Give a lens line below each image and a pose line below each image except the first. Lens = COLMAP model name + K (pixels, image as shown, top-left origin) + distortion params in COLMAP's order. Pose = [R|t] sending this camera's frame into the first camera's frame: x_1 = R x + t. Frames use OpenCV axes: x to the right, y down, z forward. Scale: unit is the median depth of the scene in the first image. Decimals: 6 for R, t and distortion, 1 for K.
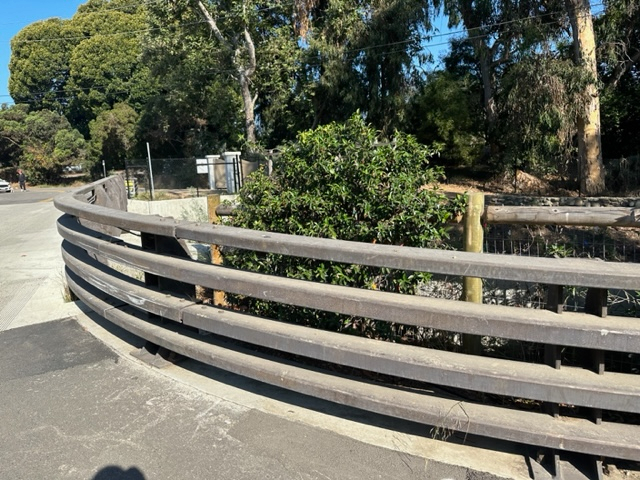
lens RADIAL K [[451.7, 0, 320.0], [0, 451.7, 240.0], [0, 0, 1]] dist [0.084458, -0.093974]
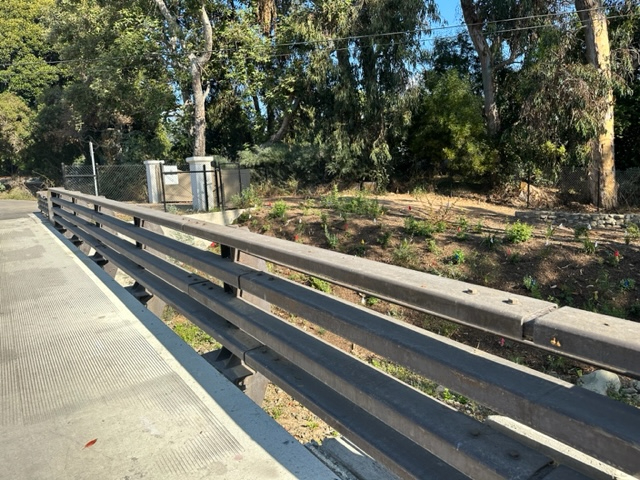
lens RADIAL K [[456.4, 0, 320.0], [0, 456.4, 240.0], [0, 0, 1]] dist [0.048096, -0.042960]
pose [[0.973047, -0.025549, 0.229188, -1.202414], [0.029723, 0.999449, -0.014780, -0.227858], [-0.228684, 0.021194, 0.973270, 1.281277]]
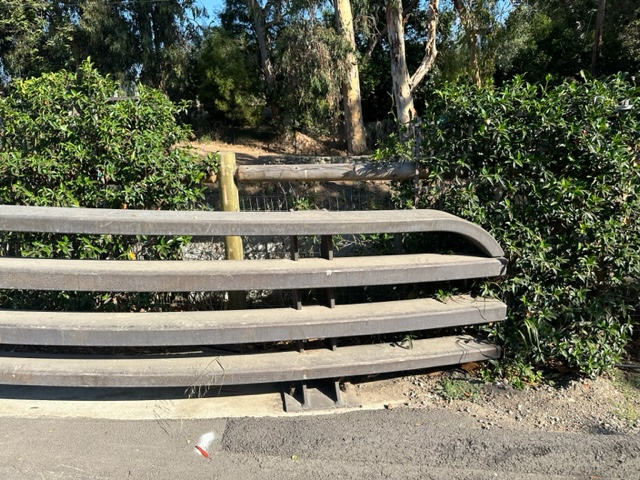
lens RADIAL K [[456.4, 0, 320.0], [0, 456.4, 240.0], [0, 0, 1]] dist [0.048096, -0.042960]
pose [[0.903120, -0.098113, 0.418029, 0.070302], [0.064054, 0.993435, 0.094779, 0.005937], [-0.424584, -0.058820, 0.903476, -0.007424]]
